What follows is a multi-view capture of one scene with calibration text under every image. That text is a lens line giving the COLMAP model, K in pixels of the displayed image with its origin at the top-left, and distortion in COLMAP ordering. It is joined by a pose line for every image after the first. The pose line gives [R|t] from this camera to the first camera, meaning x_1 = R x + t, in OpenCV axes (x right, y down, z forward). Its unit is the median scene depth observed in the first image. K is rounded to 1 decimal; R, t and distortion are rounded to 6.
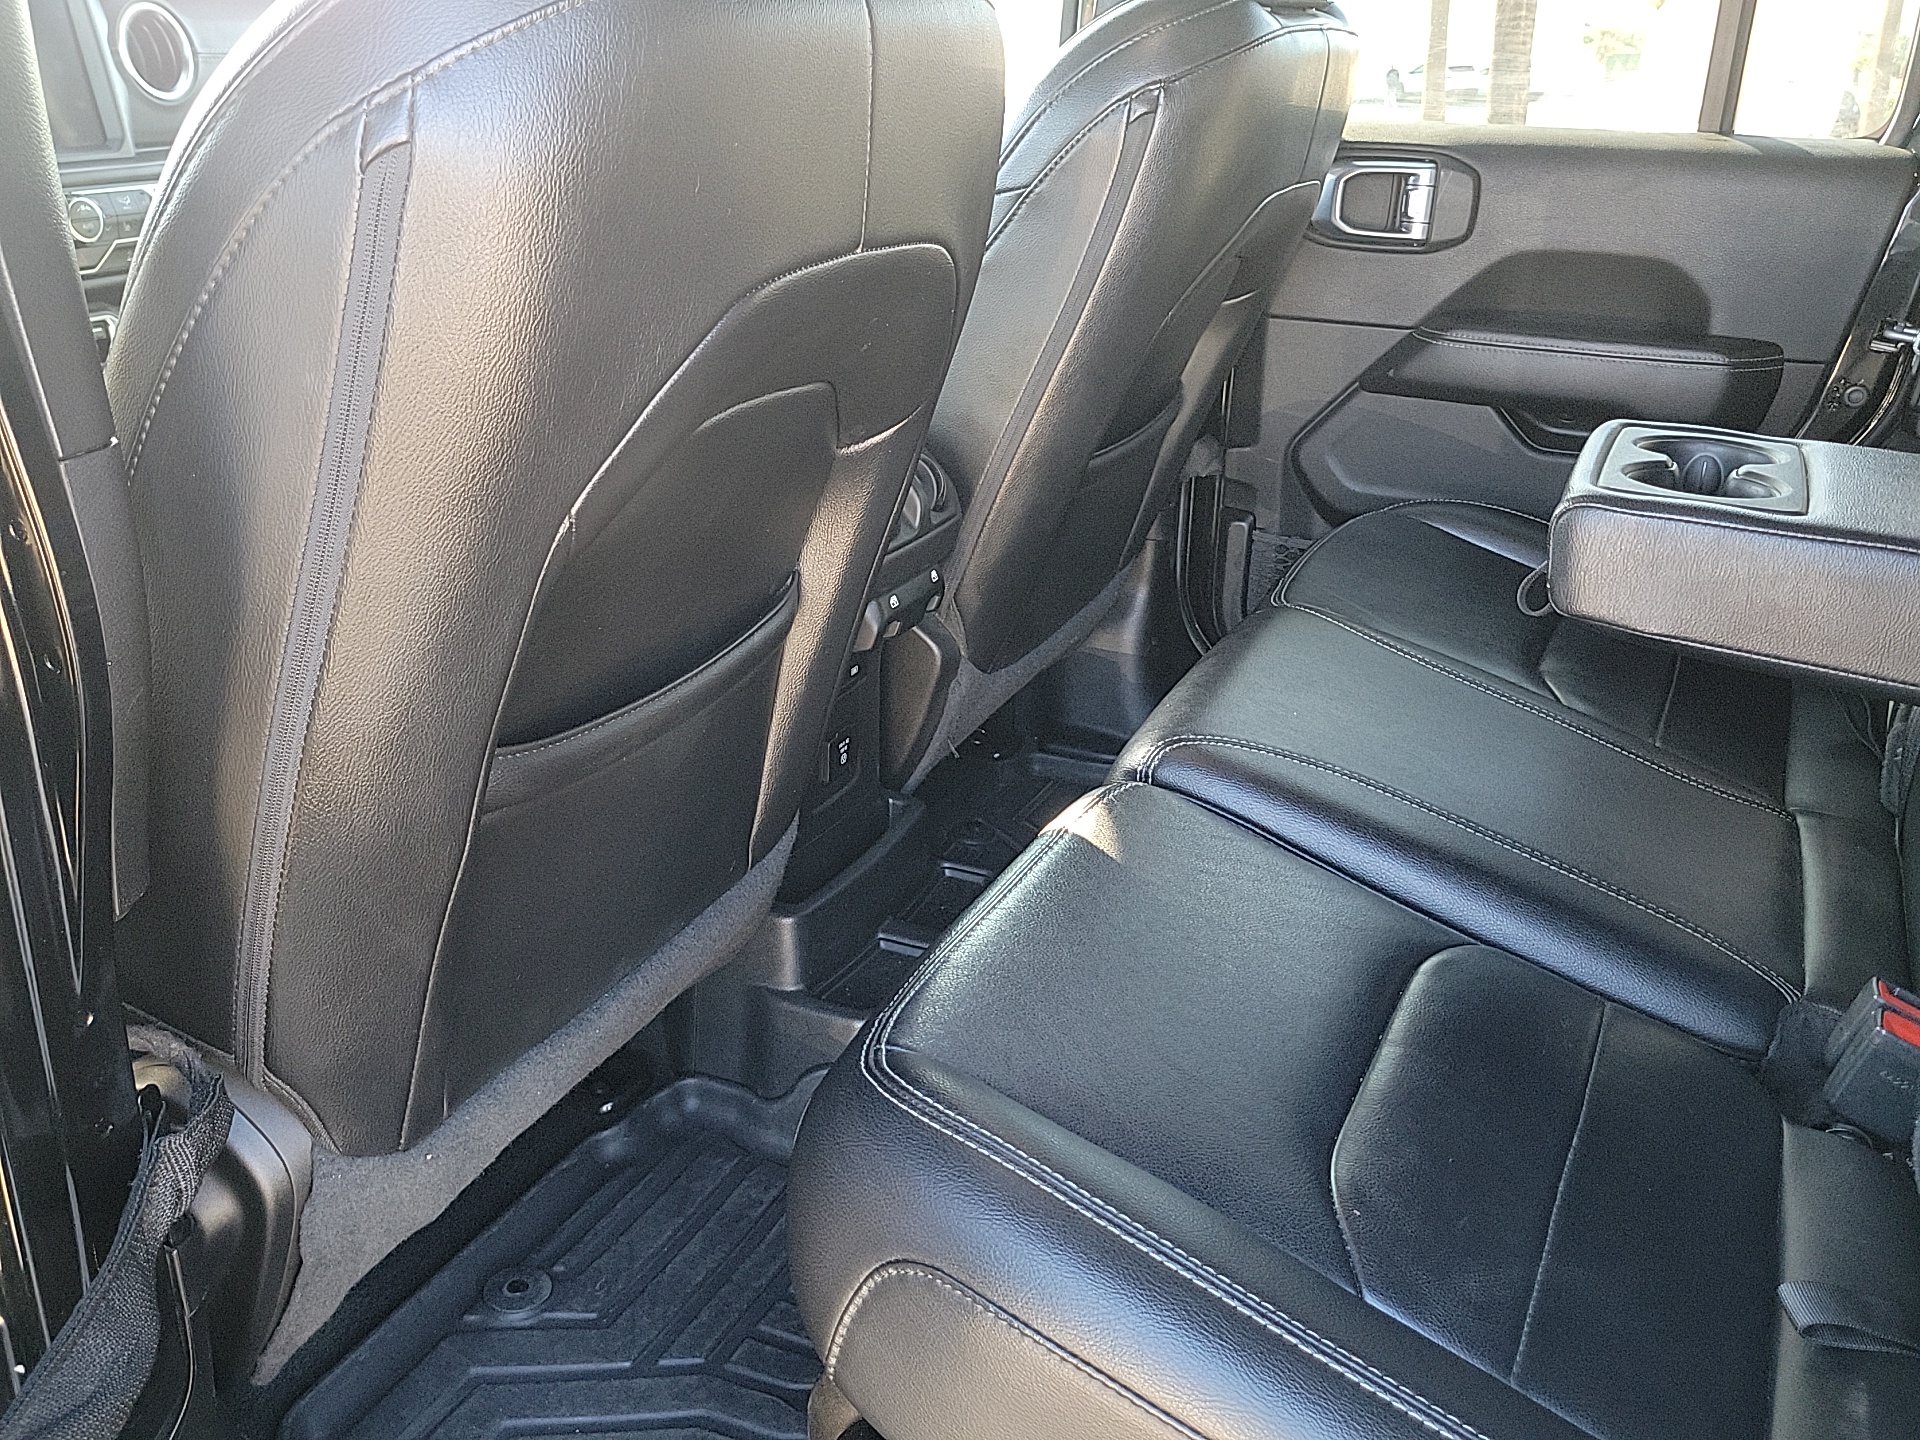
lens RADIAL K [[1752.7, 0, 964.6], [0, 1752.7, 707.6], [0, 0, 1]] dist [0.026597, 0.000000]
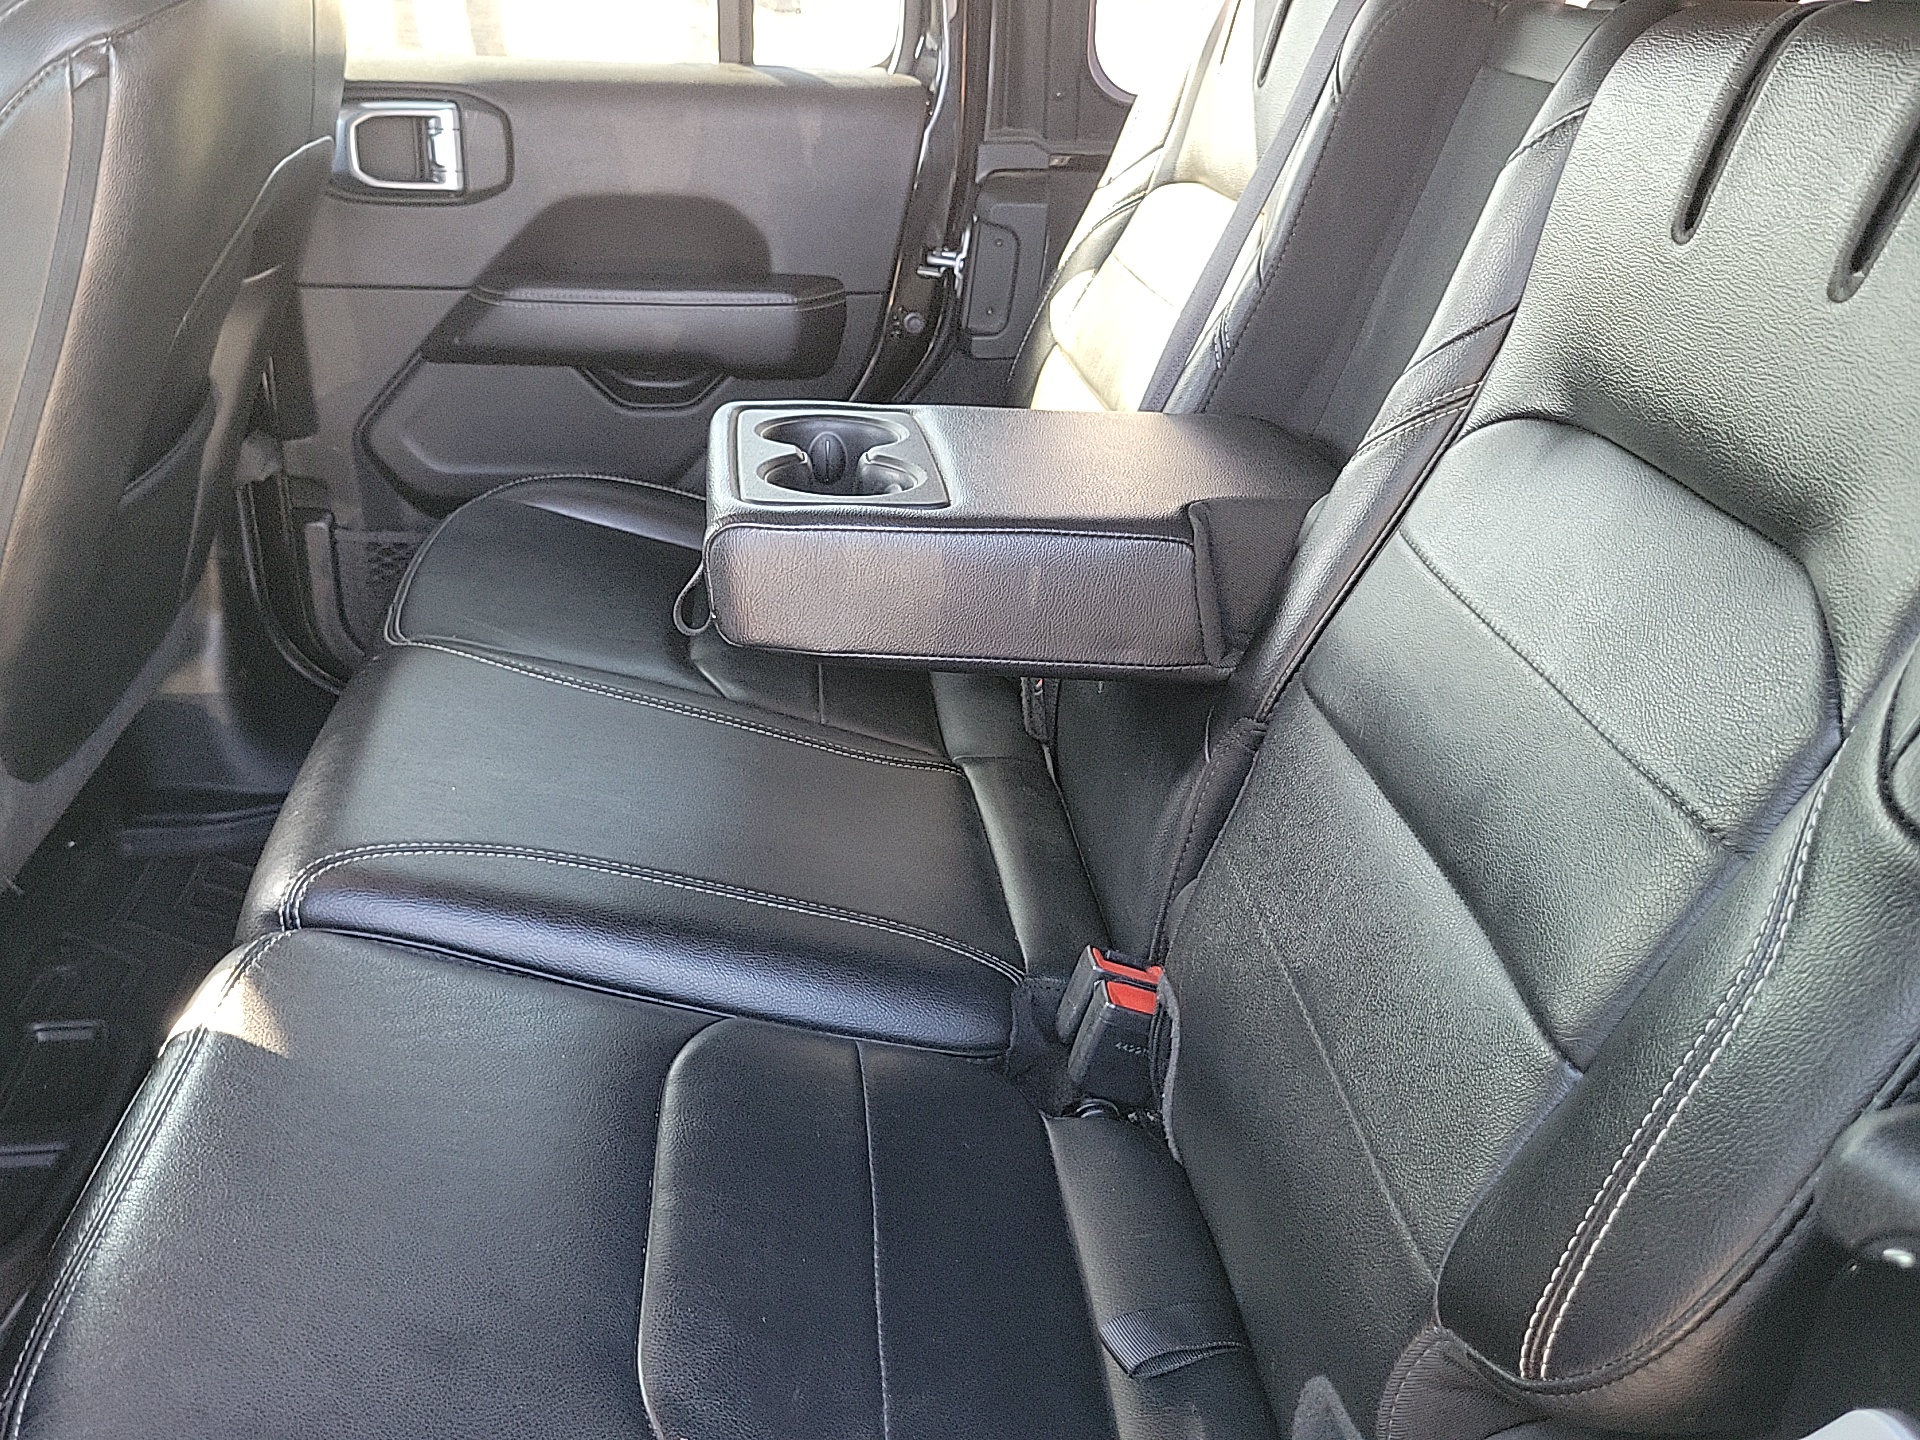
lens RADIAL K [[1752.7, 0, 956.4], [0, 1752.7, 717.8], [0, 0, 1]] dist [0.026597, 0.000000]
pose [[0.862047, -0.207339, 0.462478, 0.007551], [0.177865, 0.978218, 0.107021, -0.059759], [-0.474594, -0.009999, 0.880148, 0.094292]]
